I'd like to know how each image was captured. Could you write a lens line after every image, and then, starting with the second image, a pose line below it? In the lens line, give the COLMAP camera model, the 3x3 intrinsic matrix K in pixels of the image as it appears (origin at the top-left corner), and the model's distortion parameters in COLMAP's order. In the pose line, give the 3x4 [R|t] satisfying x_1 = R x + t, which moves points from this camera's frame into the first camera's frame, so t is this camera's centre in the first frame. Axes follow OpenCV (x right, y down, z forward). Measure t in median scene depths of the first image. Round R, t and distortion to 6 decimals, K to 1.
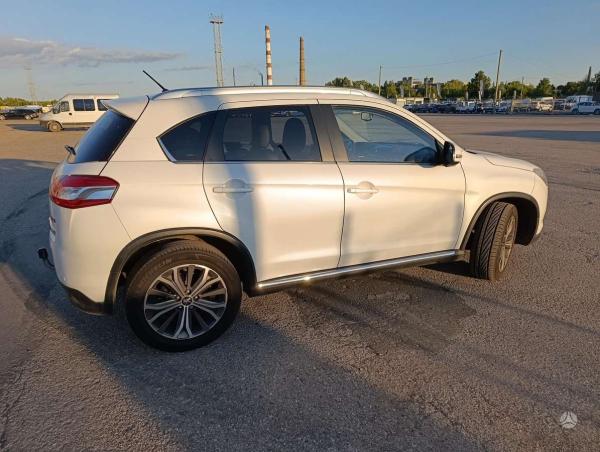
lens RADIAL K [[383.9, 0, 302.6], [0, 383.9, 225.6], [0, 0, 1]] dist [0.017922, 0.000576]
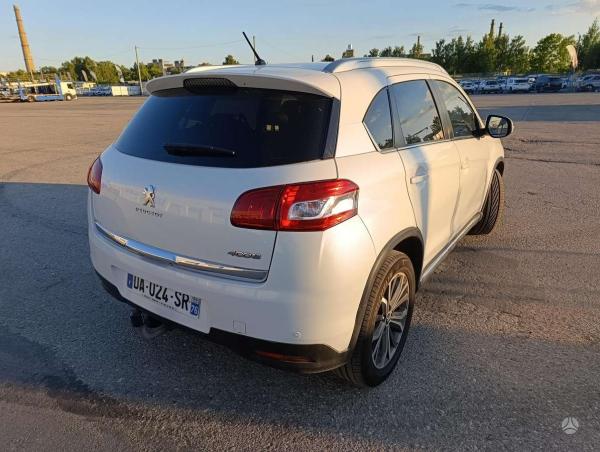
lens RADIAL K [[383.9, 0, 302.6], [0, 383.9, 225.6], [0, 0, 1]] dist [0.017922, 0.000576]
pose [[0.857569, -0.176659, 0.483081, -0.839722], [0.157196, 0.984250, 0.080878, -0.100751], [-0.489761, 0.006580, 0.871832, 0.369211]]
